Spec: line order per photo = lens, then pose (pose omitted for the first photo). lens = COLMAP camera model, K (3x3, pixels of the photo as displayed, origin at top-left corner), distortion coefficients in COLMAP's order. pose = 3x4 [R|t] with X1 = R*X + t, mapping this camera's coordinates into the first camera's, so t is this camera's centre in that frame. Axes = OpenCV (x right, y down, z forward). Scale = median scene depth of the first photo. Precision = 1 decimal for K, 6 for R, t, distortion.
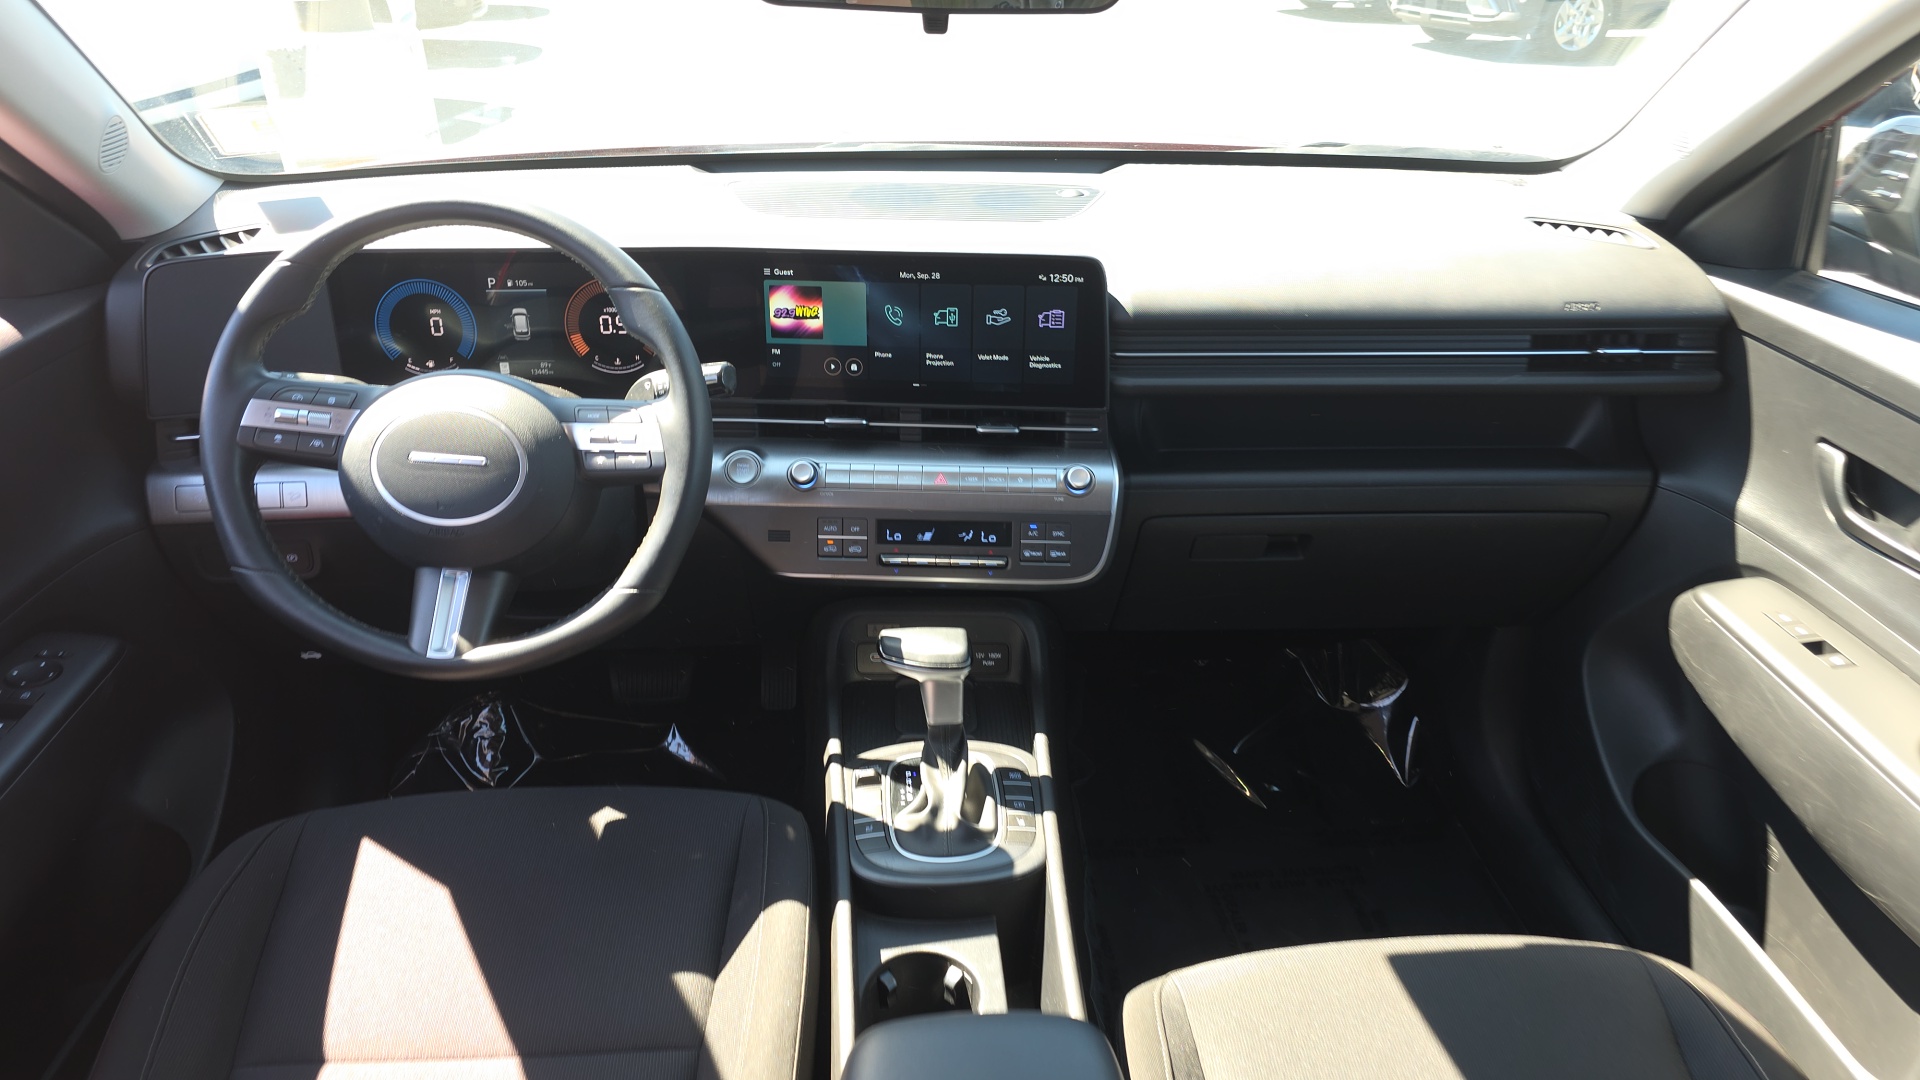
lens RADIAL K [[1294.2, 0, 967.8], [0, 1294.2, 560.3], [0, 0, 1]] dist [0.050777, -0.058609]
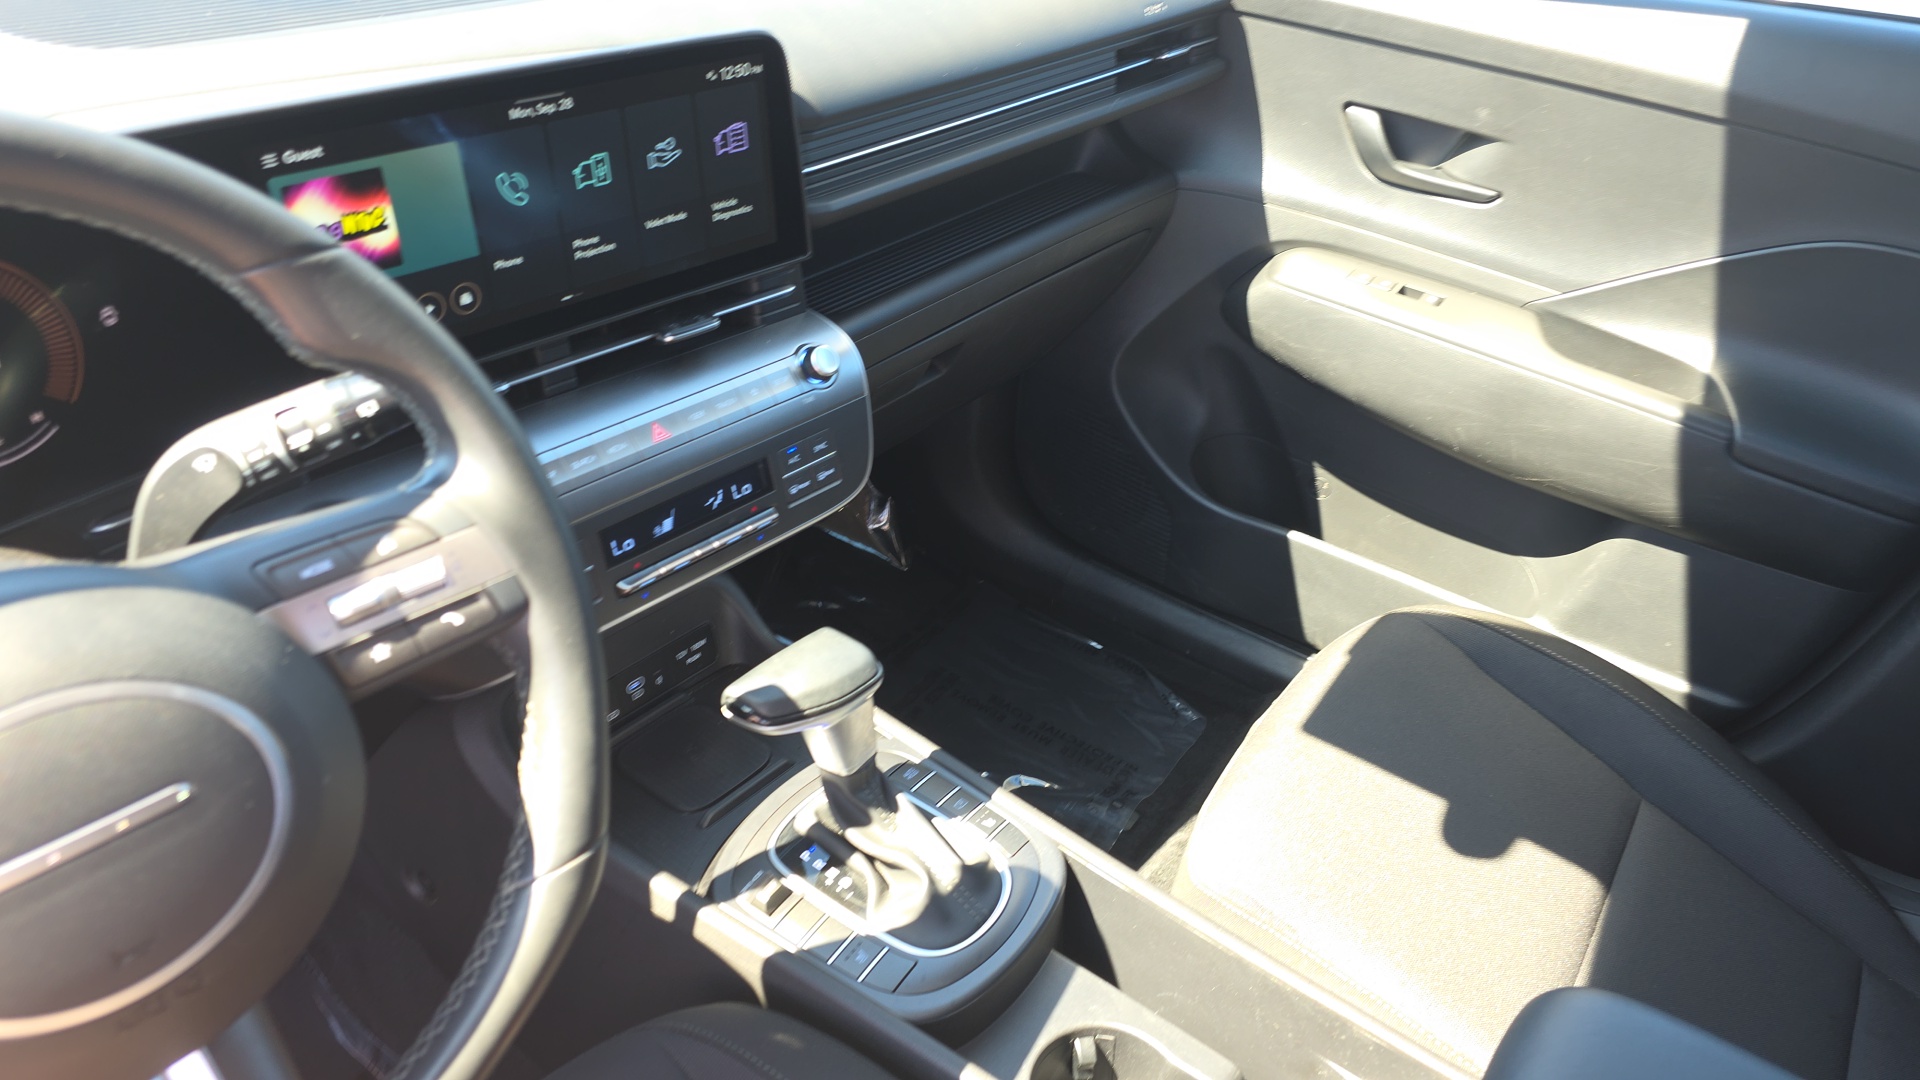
lens RADIAL K [[1294.2, 0, 952.5], [0, 1294.2, 546.0], [0, 0, 1]] dist [0.050777, -0.058609]
pose [[0.636057, -0.409358, 0.654108, -0.367837], [0.291292, 0.912343, 0.287715, -0.153662], [-0.714549, 0.007533, 0.699545, 0.463325]]
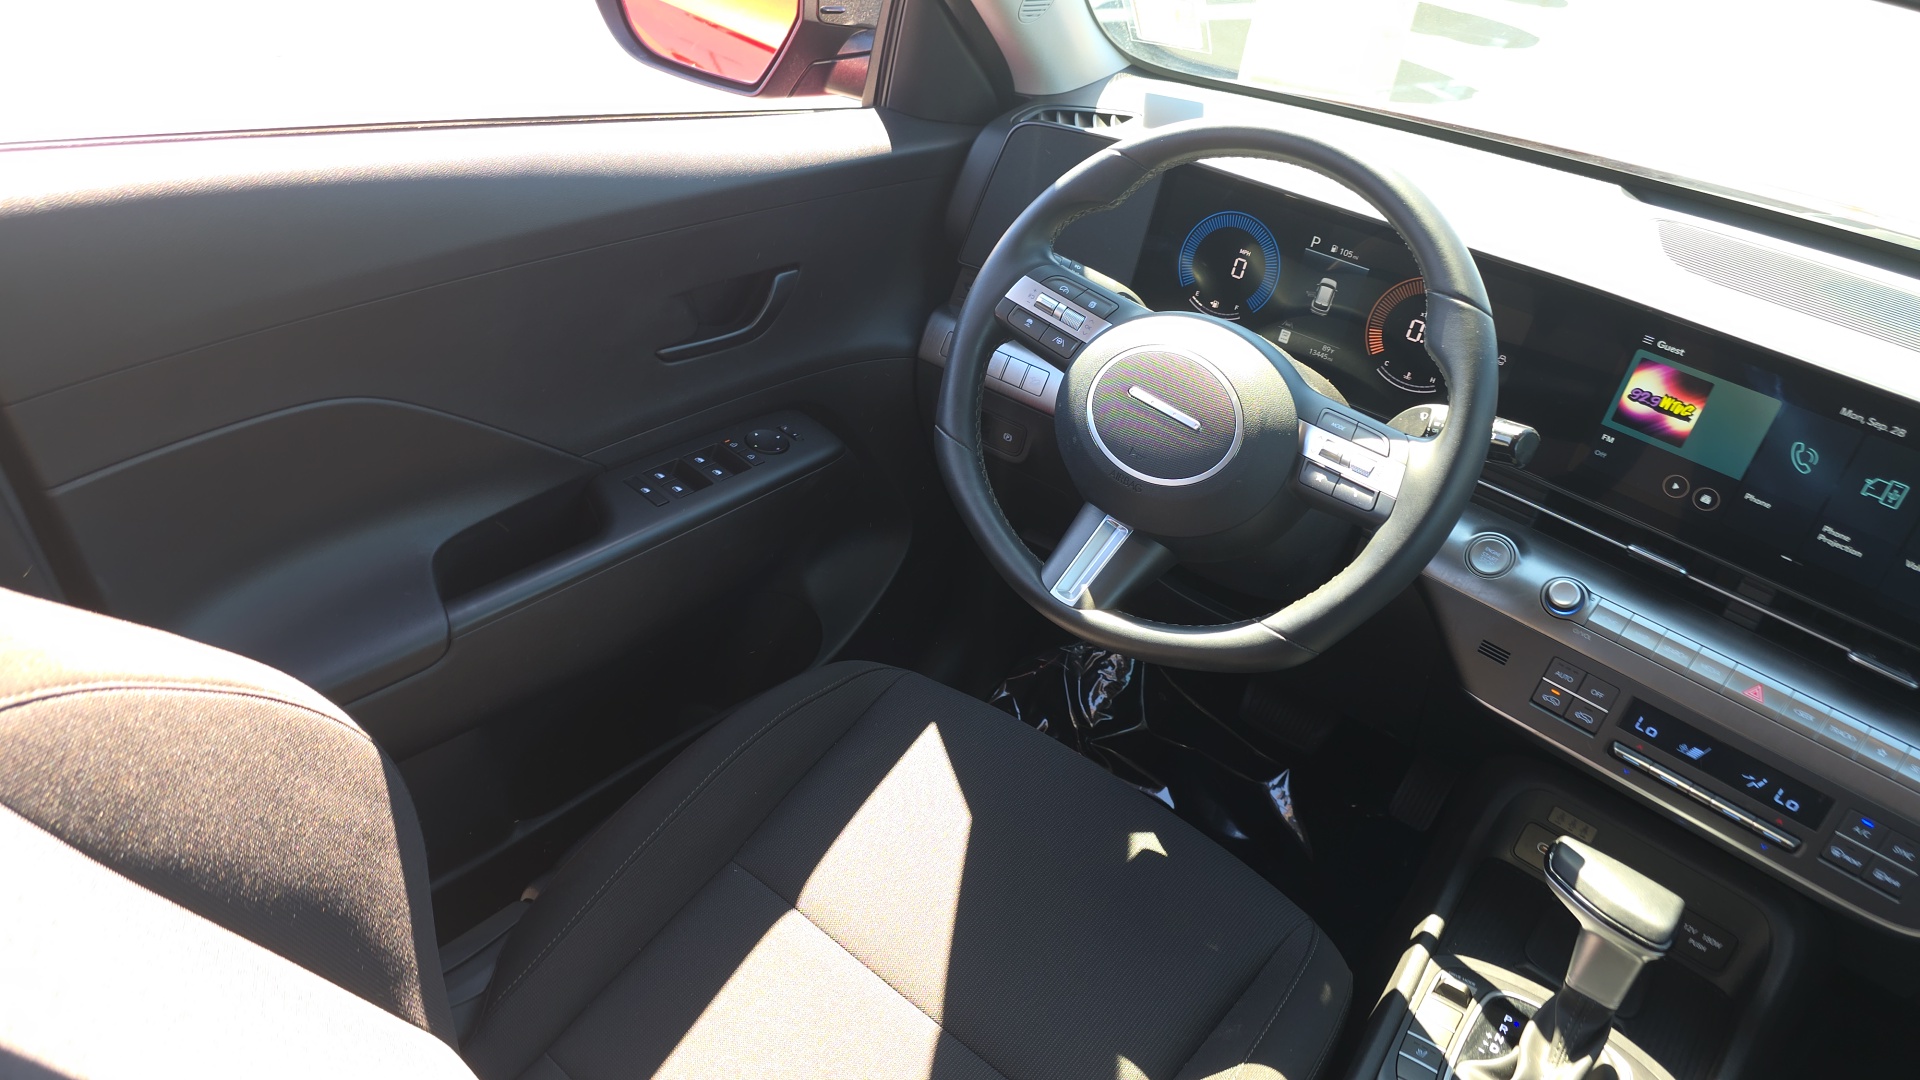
lens RADIAL K [[1308.2, 0, 928.6], [0, 1308.2, 520.7], [0, 0, 1]] dist [0.048965, -0.045440]
pose [[0.736010, 0.426122, -0.526031, -0.012981], [-0.432925, 0.893649, 0.118182, -0.036946], [0.520447, 0.140749, 0.842214, 0.145377]]
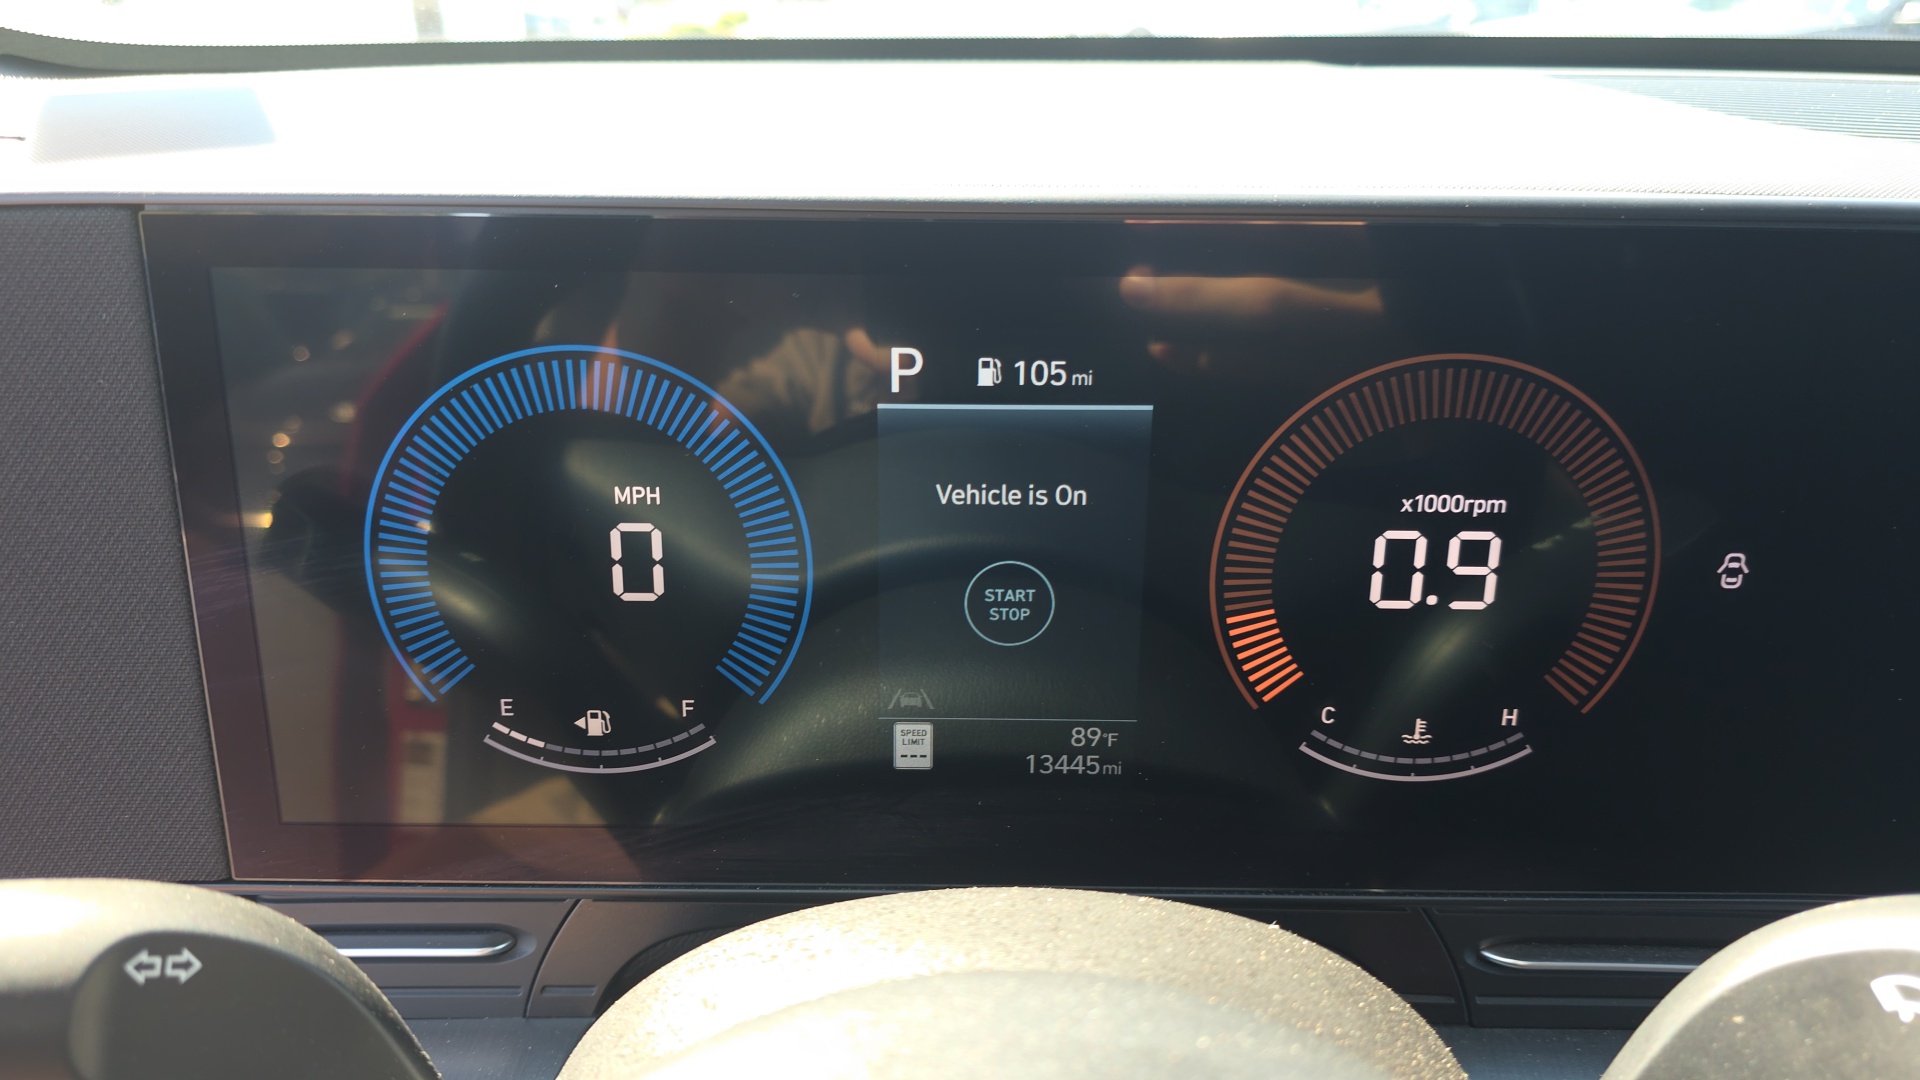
lens RADIAL K [[1370.4, 0, 943.8], [0, 1370.4, 530.9], [0, 0, 1]] dist [0.014175, -0.009838]
pose [[0.996704, 0.030860, -0.075029, -0.333937], [-0.037945, 0.994761, -0.094927, -0.161983], [0.071707, 0.097461, 0.992653, 0.764581]]
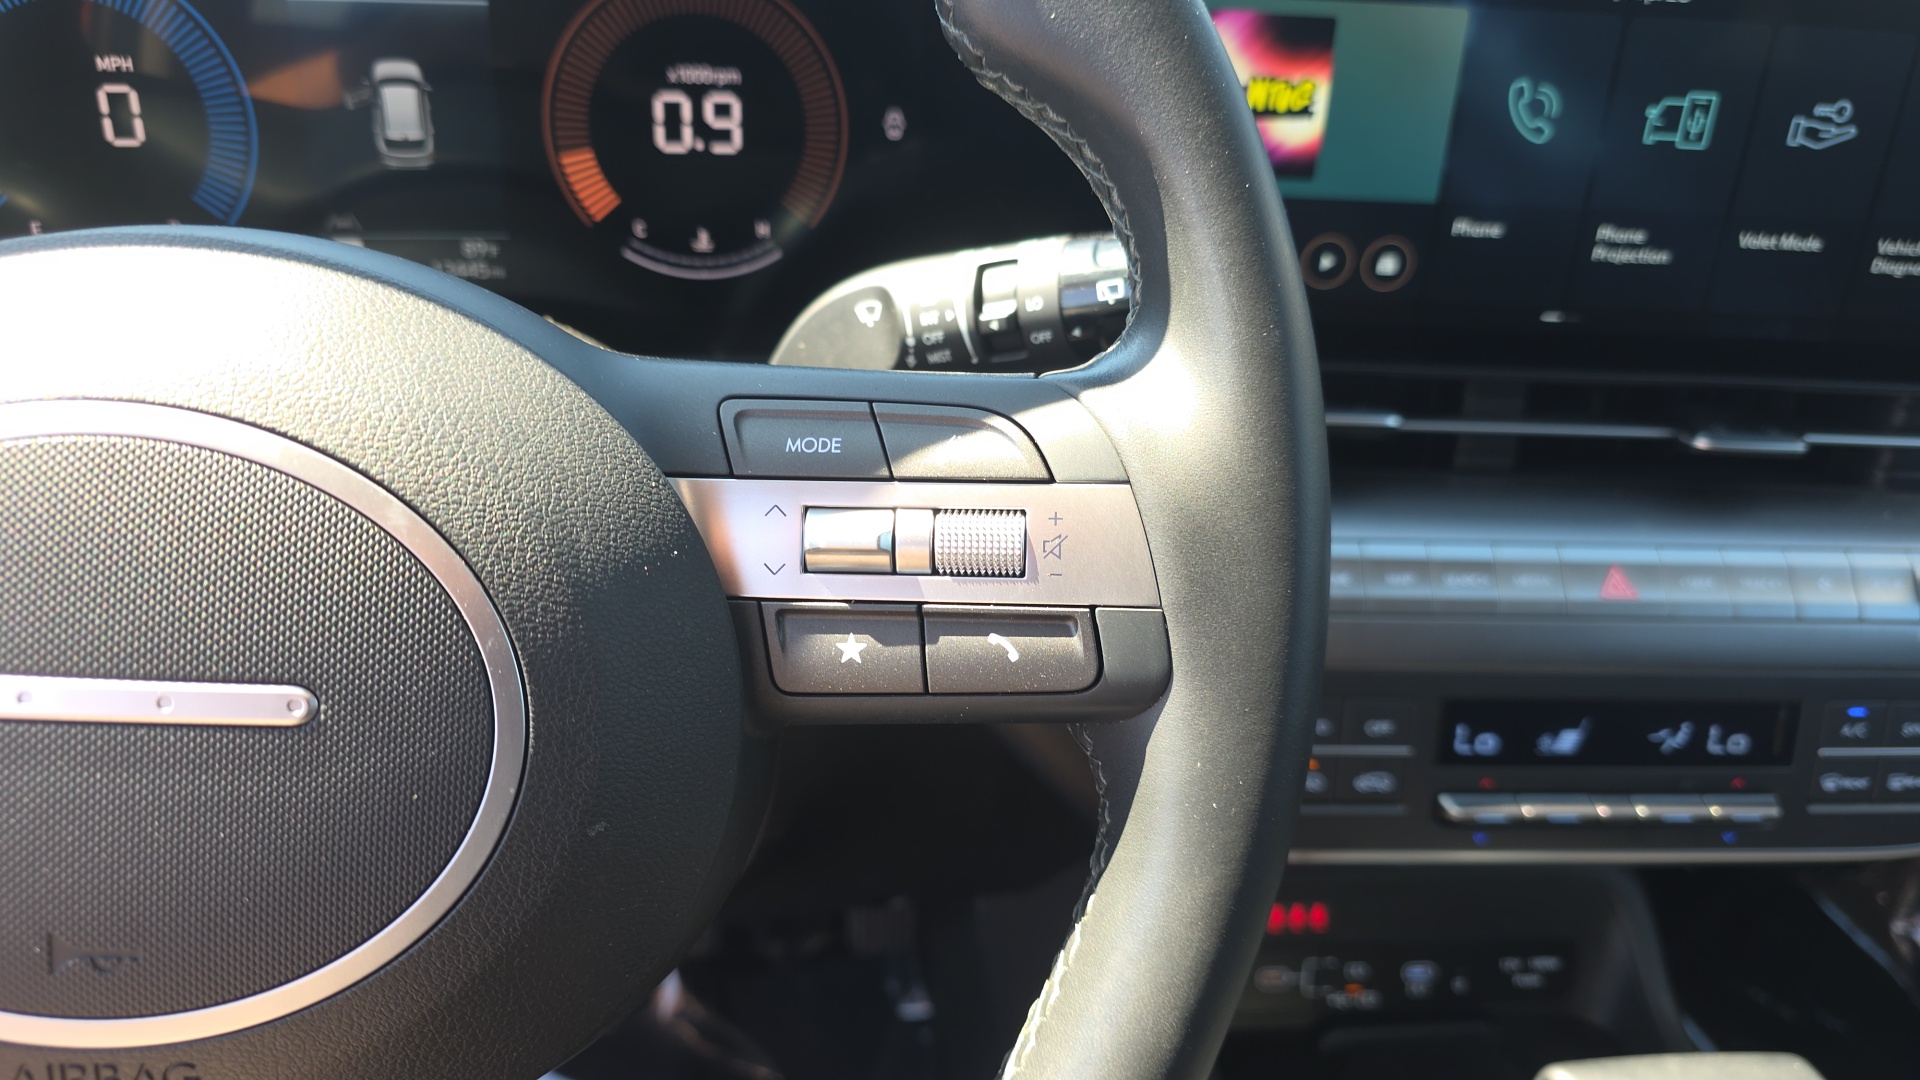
lens RADIAL K [[1333.5, 0, 938.3], [0, 1333.5, 554.4], [0, 0, 1]] dist [0.032450, -0.060074]
pose [[0.995175, -0.008148, 0.097781, -0.245023], [0.005087, 0.999490, 0.031513, -0.084375], [-0.097988, -0.030864, 0.994709, 0.658358]]
